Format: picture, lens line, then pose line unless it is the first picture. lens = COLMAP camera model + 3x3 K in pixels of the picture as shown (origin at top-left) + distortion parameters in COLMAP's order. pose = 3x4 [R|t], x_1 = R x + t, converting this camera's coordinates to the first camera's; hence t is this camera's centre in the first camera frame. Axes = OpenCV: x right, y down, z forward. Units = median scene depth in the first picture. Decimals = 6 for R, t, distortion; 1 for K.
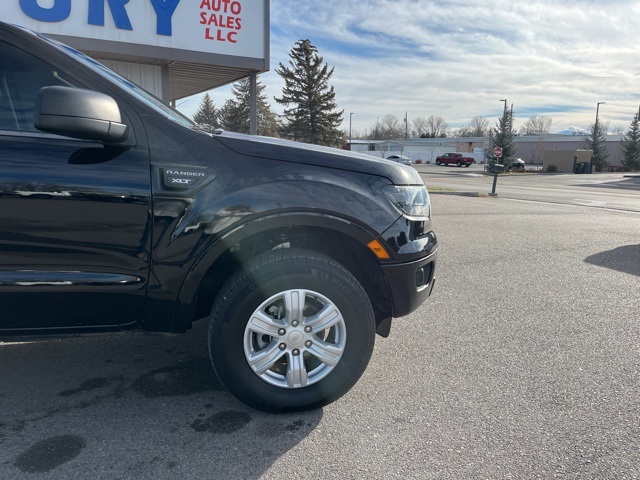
lens RADIAL K [[484.6, 0, 321.7], [0, 484.6, 237.2], [0, 0, 1]] dist [0.064634, -0.091569]
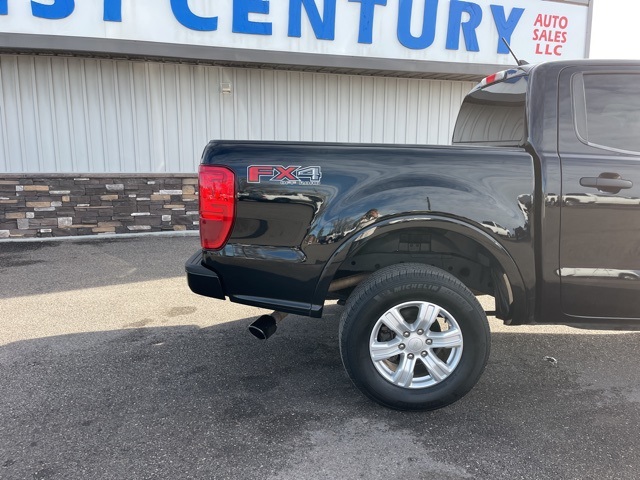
lens RADIAL K [[484.6, 0, 322.1], [0, 484.6, 237.9], [0, 0, 1]] dist [0.064634, -0.091569]
pose [[0.973860, 0.026093, -0.225644, -0.437551], [-0.025939, 0.999657, 0.003646, -0.000324], [0.225662, 0.002302, 0.974203, -0.134019]]
